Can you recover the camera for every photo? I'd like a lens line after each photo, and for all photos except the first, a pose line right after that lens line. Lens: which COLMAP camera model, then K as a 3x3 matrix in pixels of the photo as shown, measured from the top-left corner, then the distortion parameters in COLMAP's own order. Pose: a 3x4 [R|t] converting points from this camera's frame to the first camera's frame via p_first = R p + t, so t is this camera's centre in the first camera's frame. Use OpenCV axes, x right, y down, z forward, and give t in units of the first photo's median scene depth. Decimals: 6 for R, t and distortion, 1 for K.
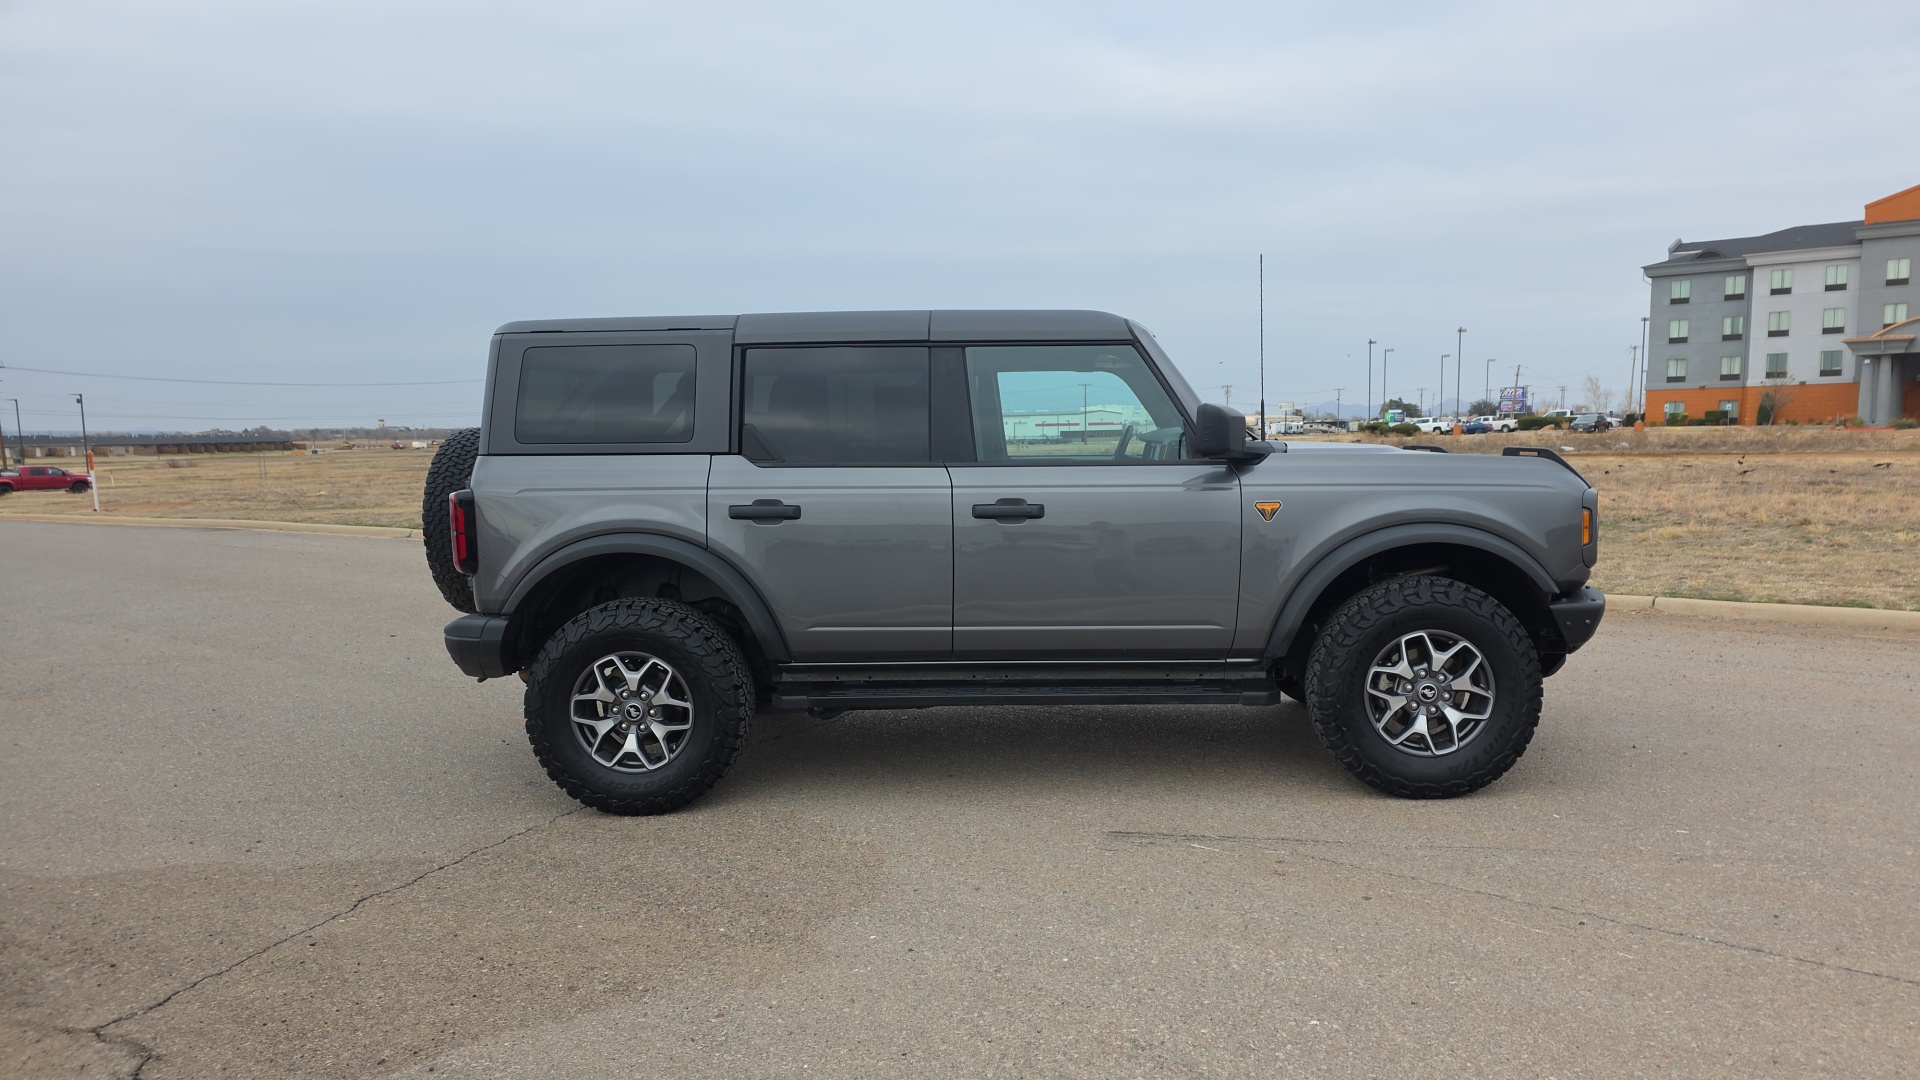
lens RADIAL K [[1262.8, 0, 1005.5], [0, 1262.8, 560.1], [0, 0, 1]] dist [0.060649, -0.064430]
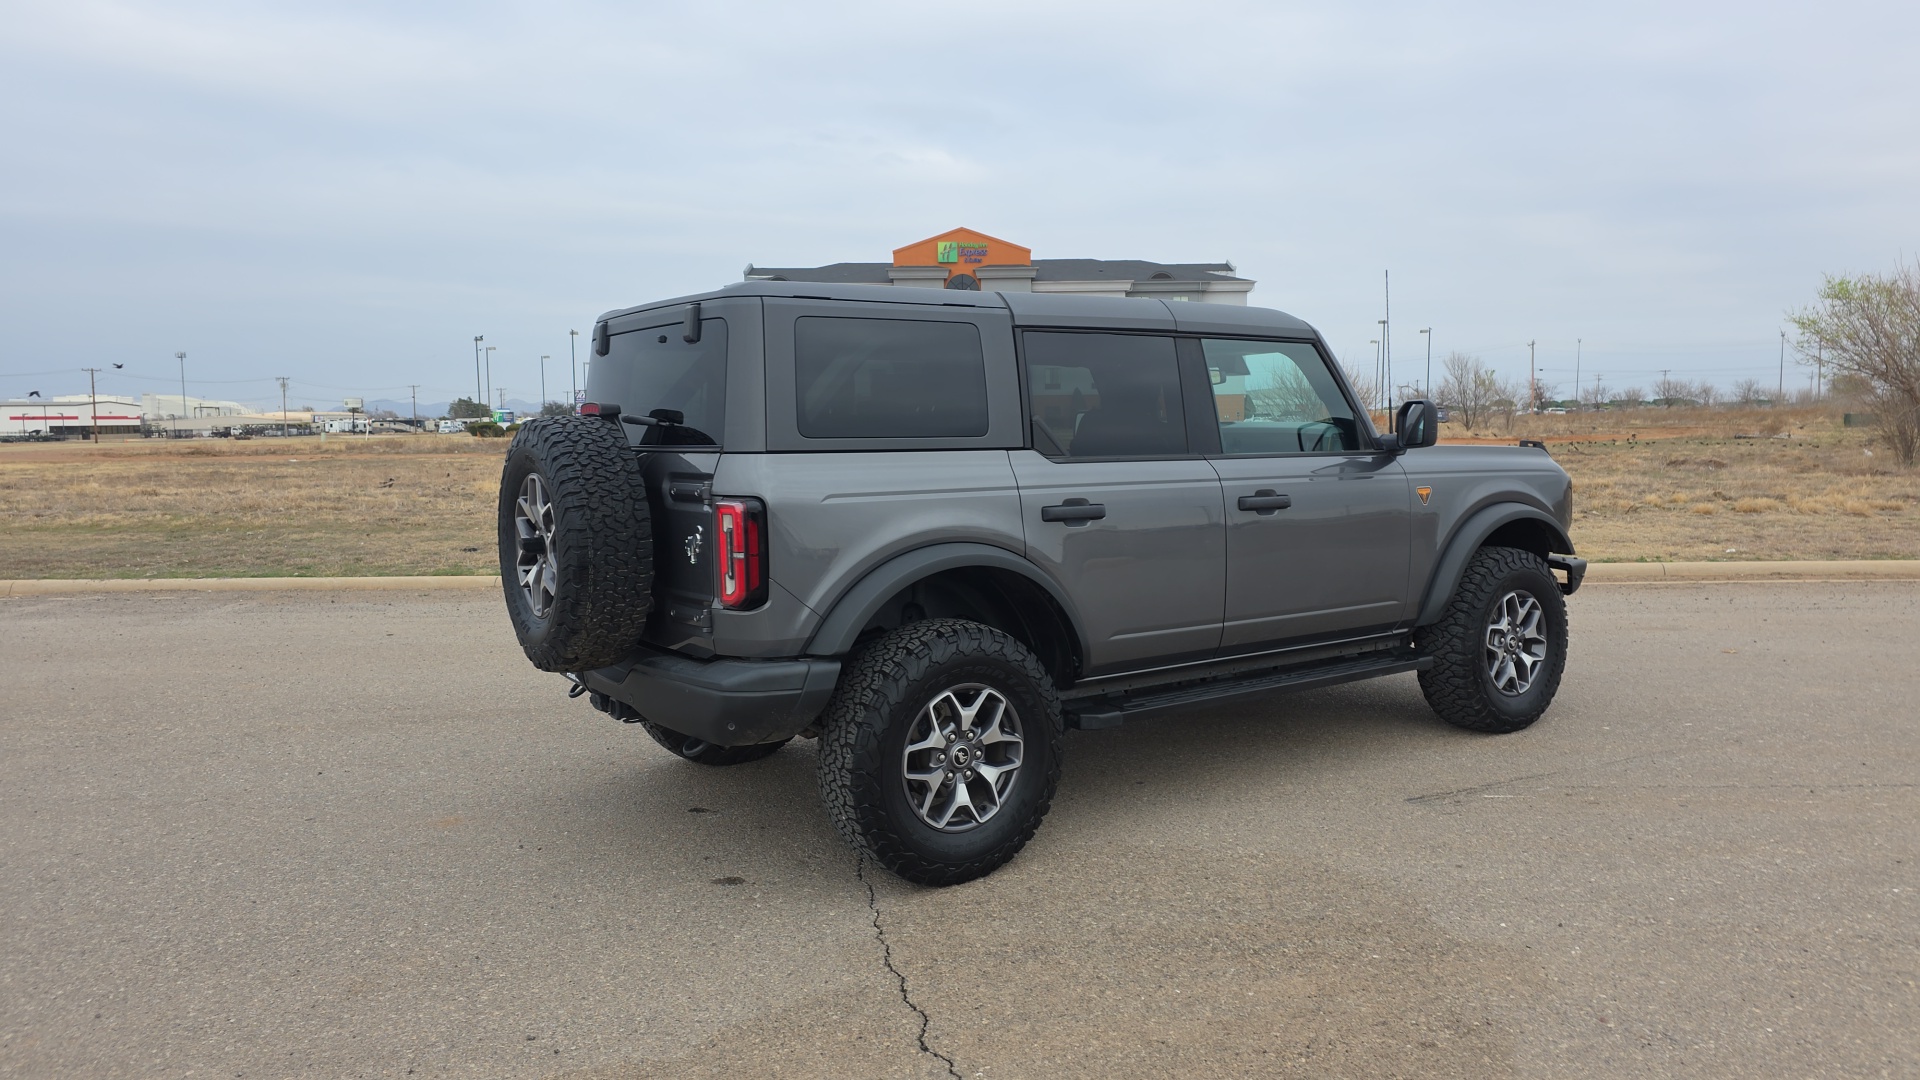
lens RADIAL K [[1283.7, 0, 930.3], [0, 1283.7, 509.4], [0, 0, 1]] dist [0.077791, -0.083830]
pose [[0.802689, -0.034066, 0.595424, -0.813925], [0.060276, 0.997889, -0.024164, -0.023952], [-0.593344, 0.055286, 0.803048, 0.325618]]
